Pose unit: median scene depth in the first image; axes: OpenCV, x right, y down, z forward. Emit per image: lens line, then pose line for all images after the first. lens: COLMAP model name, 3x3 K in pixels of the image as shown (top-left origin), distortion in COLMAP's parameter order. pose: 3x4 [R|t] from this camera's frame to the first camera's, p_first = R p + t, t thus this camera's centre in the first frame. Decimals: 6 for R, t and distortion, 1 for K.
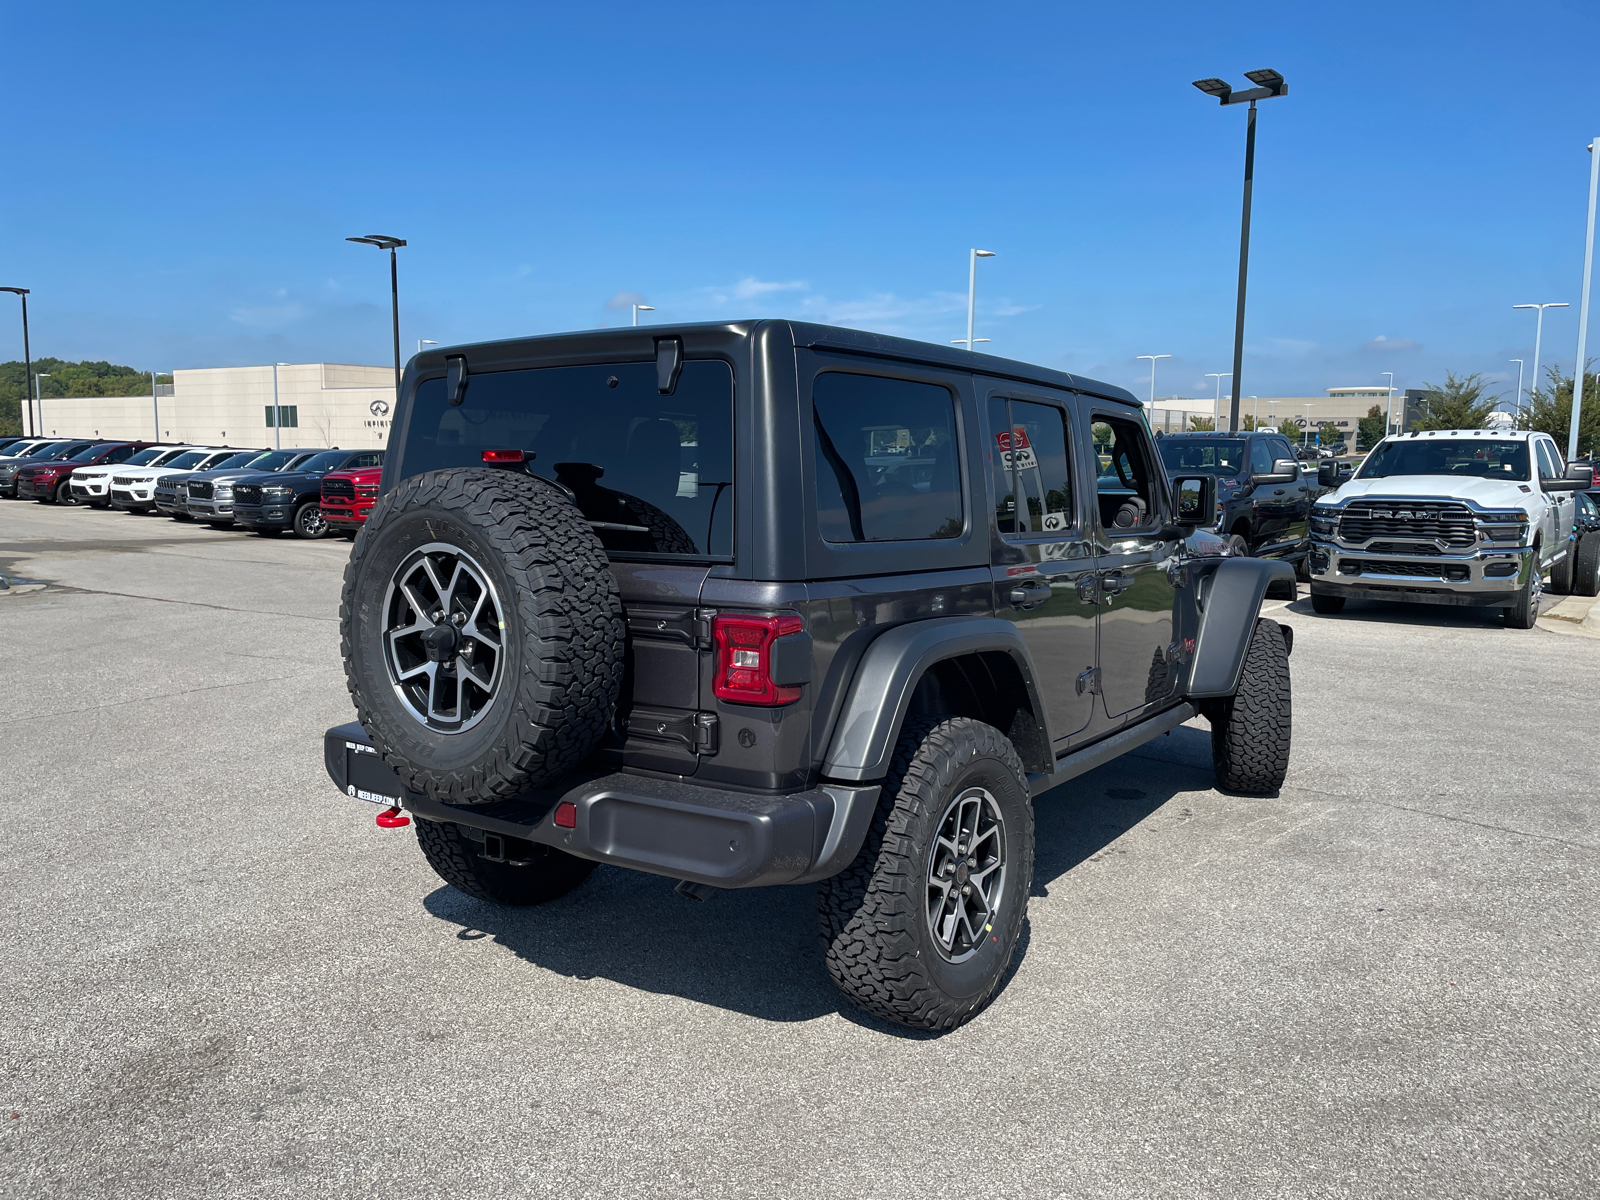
lens RADIAL K [[1201.2, 0, 773.5], [0, 1201.2, 602.7], [0, 0, 1]] dist [0.028598, -0.003146]
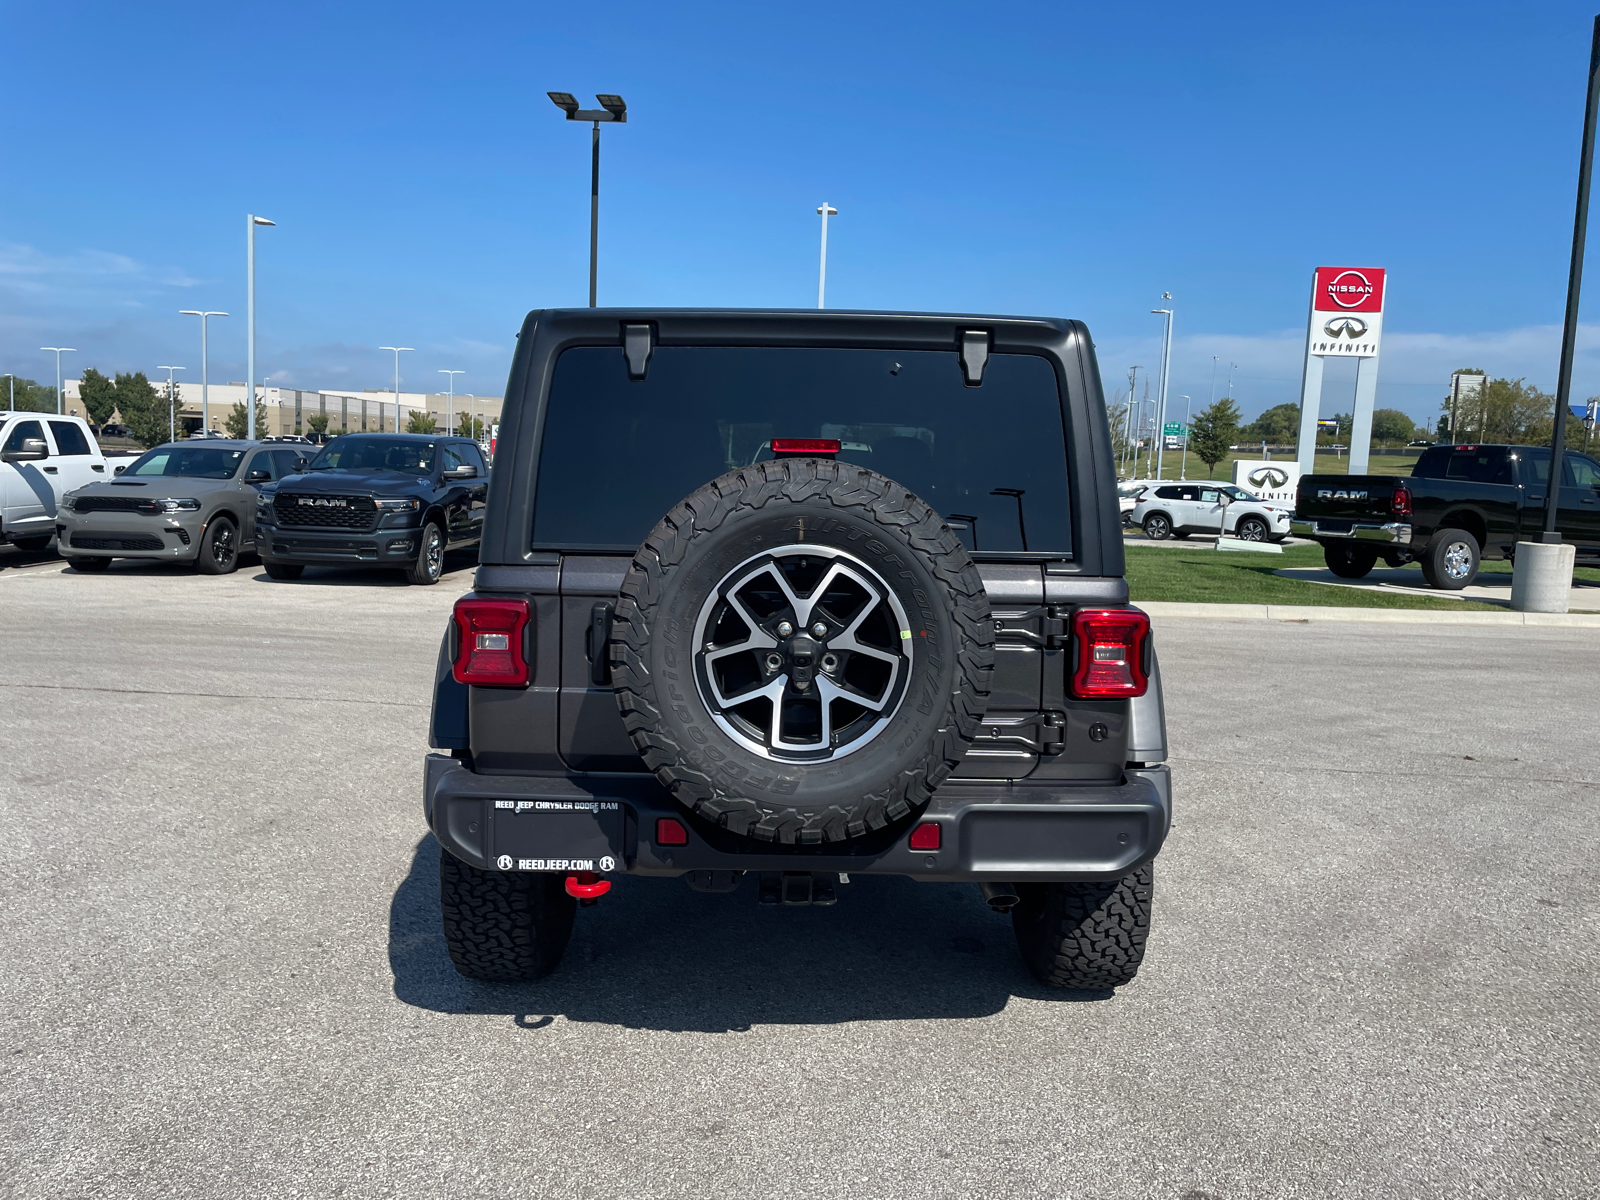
lens RADIAL K [[1200.5, 0, 780.5], [0, 1200.5, 595.5], [0, 0, 1]] dist [0.075147, -0.102825]
pose [[0.809136, -0.036912, 0.586461, -0.766302], [0.037081, 0.999243, 0.011733, -0.022614], [-0.586450, 0.012253, 0.809892, 0.301341]]
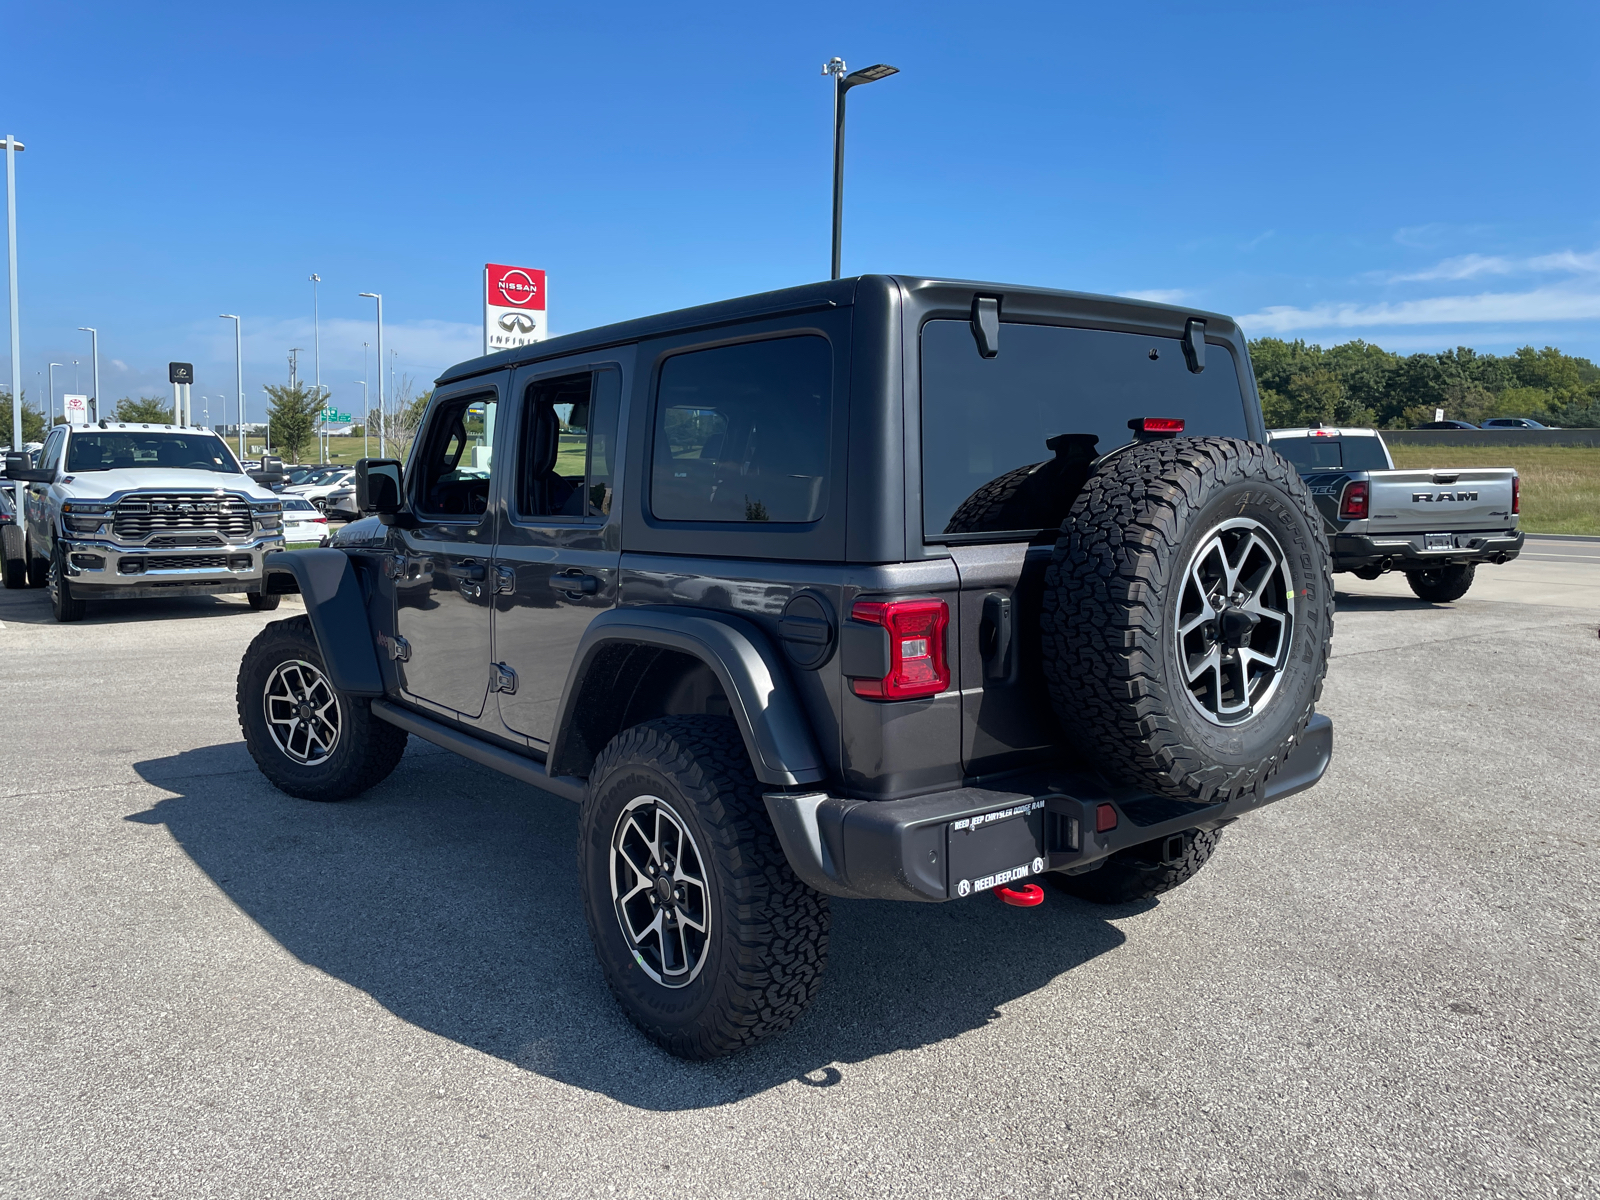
lens RADIAL K [[1198.4, 0, 795.3], [0, 1198.4, 594.1], [0, 0, 1]] dist [0.075808, -0.106921]
pose [[0.271123, -0.094636, 0.957881, -1.206633], [0.100960, 0.992462, 0.069476, -0.086176], [-0.957235, 0.077871, 0.278634, 1.029571]]
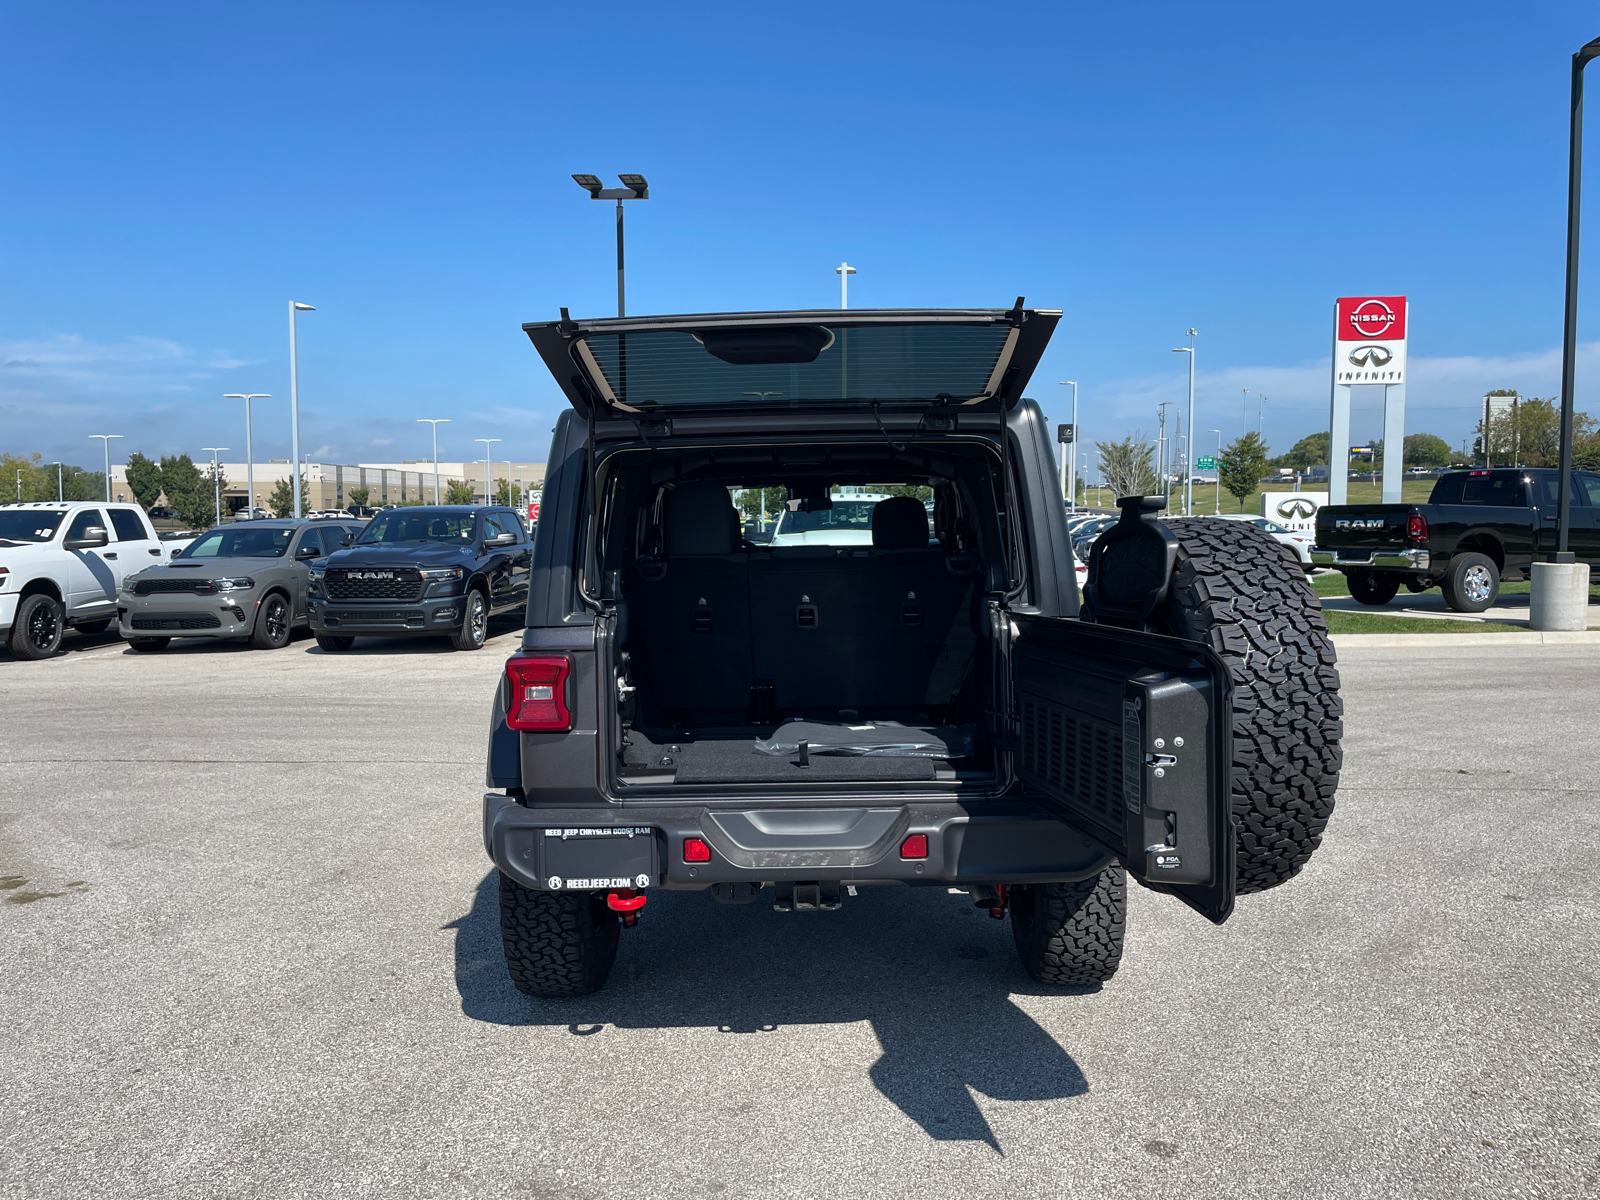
lens RADIAL K [[1198.4, 0, 795.3], [0, 1198.4, 594.1], [0, 0, 1]] dist [0.075808, -0.106921]
pose [[0.819210, -0.046633, 0.571595, -0.827963], [0.079813, 0.996260, -0.033108, -0.019227], [-0.567913, 0.072743, 0.819868, 0.157640]]
